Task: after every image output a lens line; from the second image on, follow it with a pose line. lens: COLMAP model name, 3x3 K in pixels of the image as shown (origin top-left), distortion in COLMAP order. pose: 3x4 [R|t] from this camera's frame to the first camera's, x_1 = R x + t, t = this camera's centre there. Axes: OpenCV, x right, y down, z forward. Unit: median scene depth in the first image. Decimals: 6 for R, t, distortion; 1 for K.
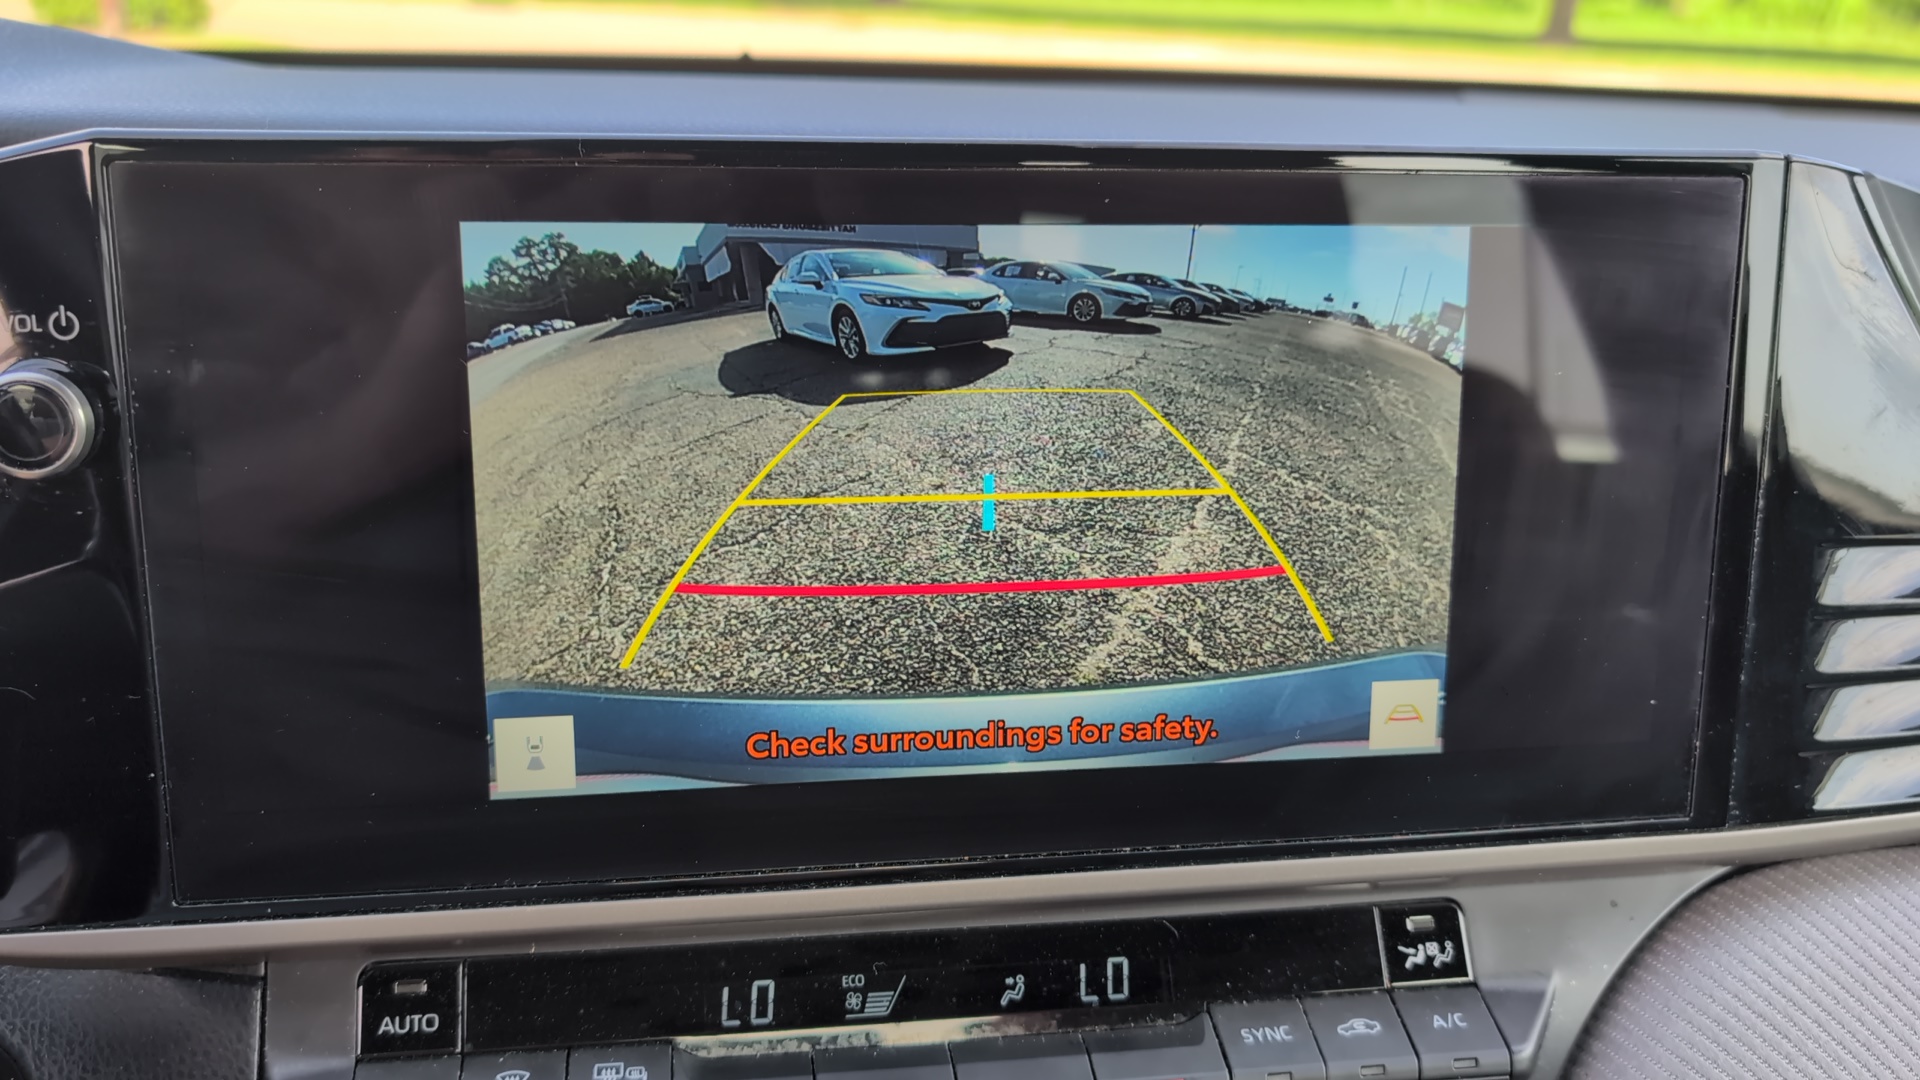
lens RADIAL K [[1610.0, 0, 961.2], [0, 1610.0, 520.5], [0, 0, 1]] dist [0.023099, -0.052460]
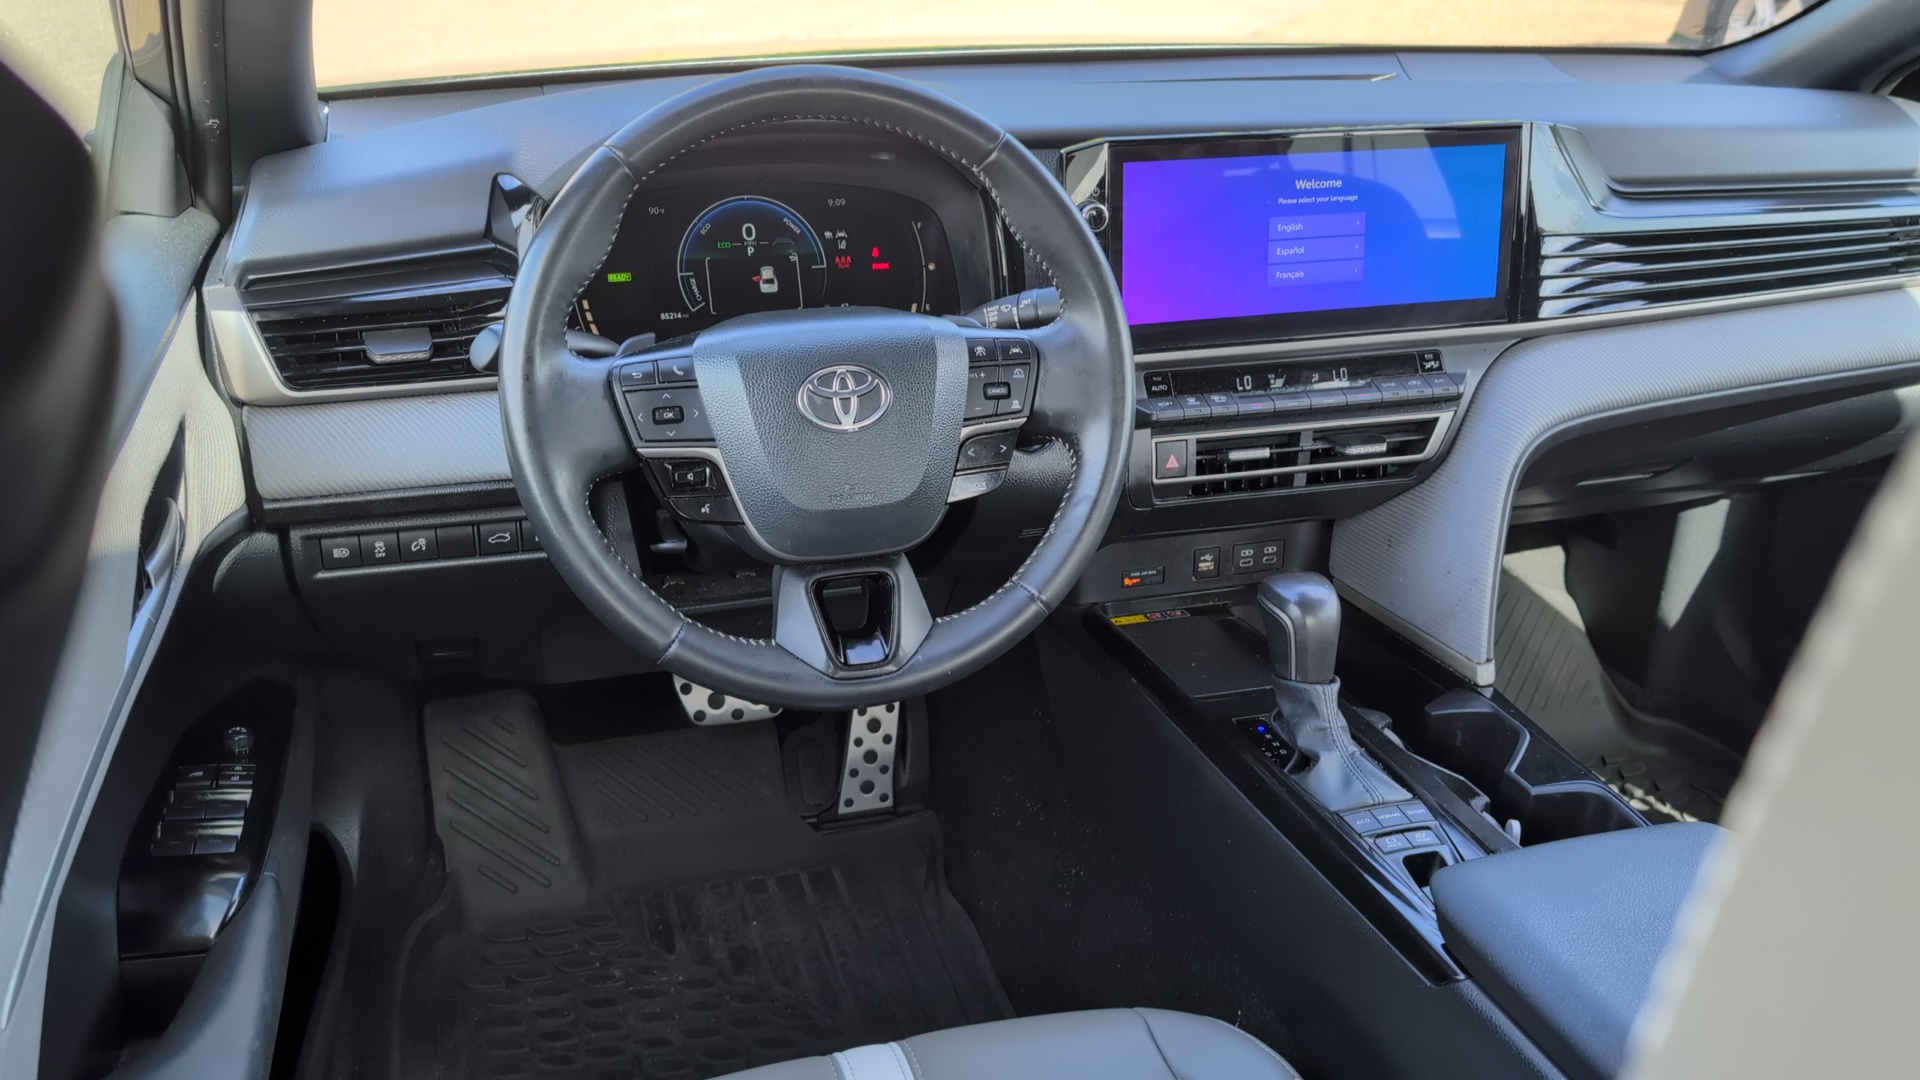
lens RADIAL K [[1610.0, 0, 961.2], [0, 1610.0, 534.2], [0, 0, 1]] dist [0.023099, -0.052460]
pose [[0.994034, -0.059117, 0.091661, -1.064621], [0.048494, 0.992288, 0.114077, 0.196143], [-0.097698, -0.108951, 0.989234, -2.382087]]
